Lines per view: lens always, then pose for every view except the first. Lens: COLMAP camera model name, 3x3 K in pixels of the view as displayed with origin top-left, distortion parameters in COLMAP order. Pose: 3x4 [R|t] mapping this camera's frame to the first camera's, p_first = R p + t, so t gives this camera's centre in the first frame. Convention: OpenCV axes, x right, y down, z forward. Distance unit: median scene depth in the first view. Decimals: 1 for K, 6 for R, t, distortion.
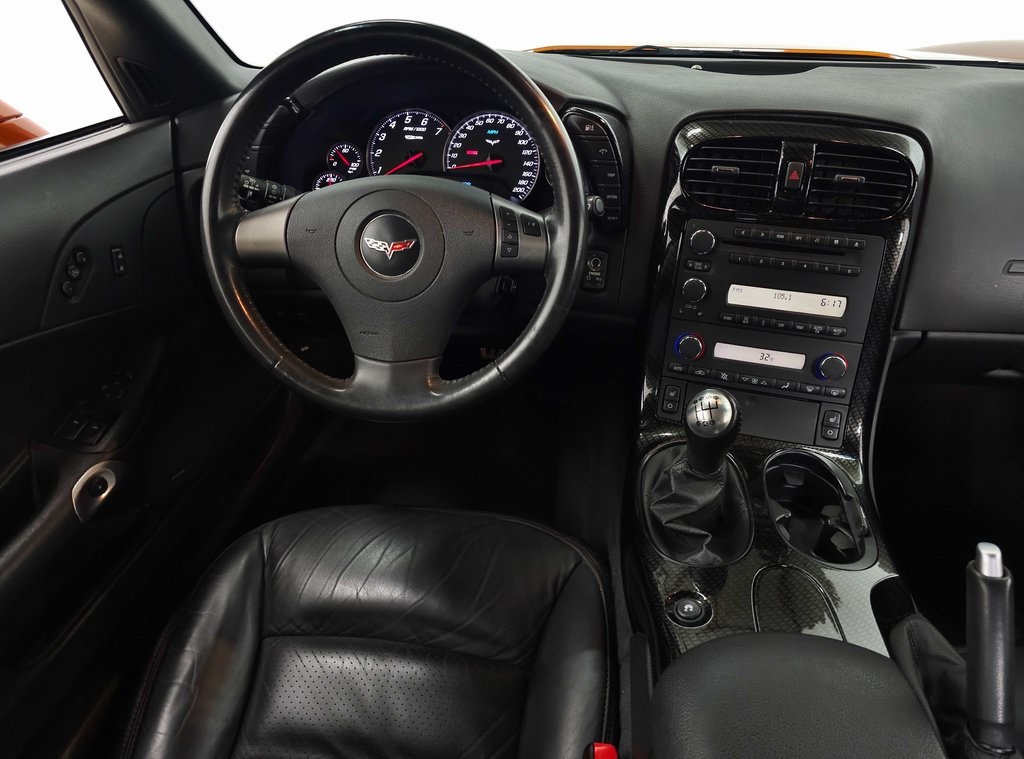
lens RADIAL K [[669.2, 0, 508.3], [0, 669.2, 369.5], [0, 0, 1]] dist [0.026571, 0.000193]
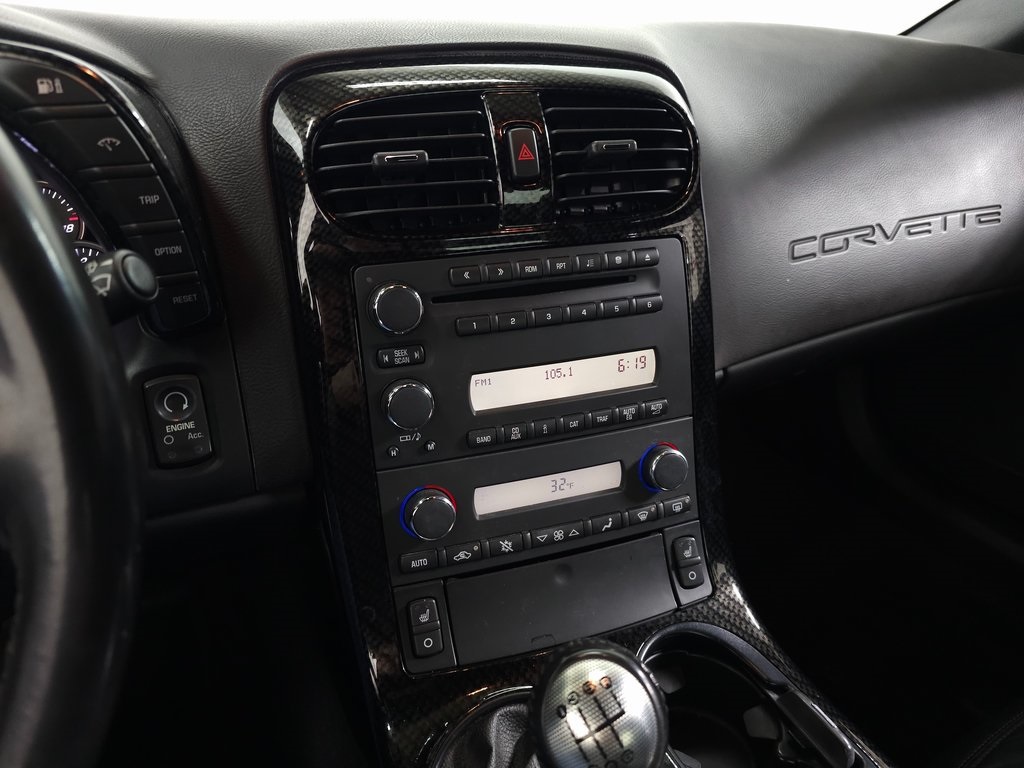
lens RADIAL K [[707.5, 0, 512.5], [0, 707.5, 375.5], [0, 0, 1]] dist [0.058649, -0.061929]
pose [[0.815461, -0.260329, 0.516964, 0.077570], [0.302948, 0.953005, 0.002037, -0.117246], [-0.493199, 0.154952, 0.856005, 0.516863]]
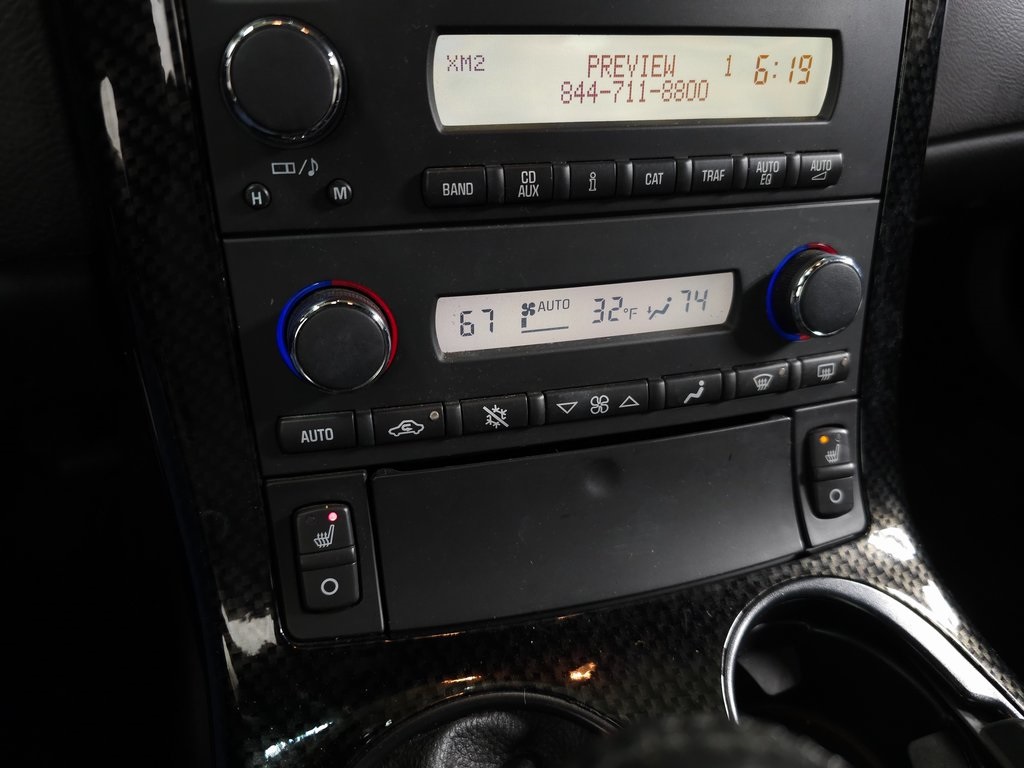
lens RADIAL K [[707.5, 0, 512.5], [0, 707.5, 375.5], [0, 0, 1]] dist [0.058649, -0.061929]
pose [[0.856231, -0.279826, 0.434242, 0.214795], [0.238877, 0.959786, 0.147472, -0.045589], [-0.458046, -0.022540, 0.888643, 0.763642]]
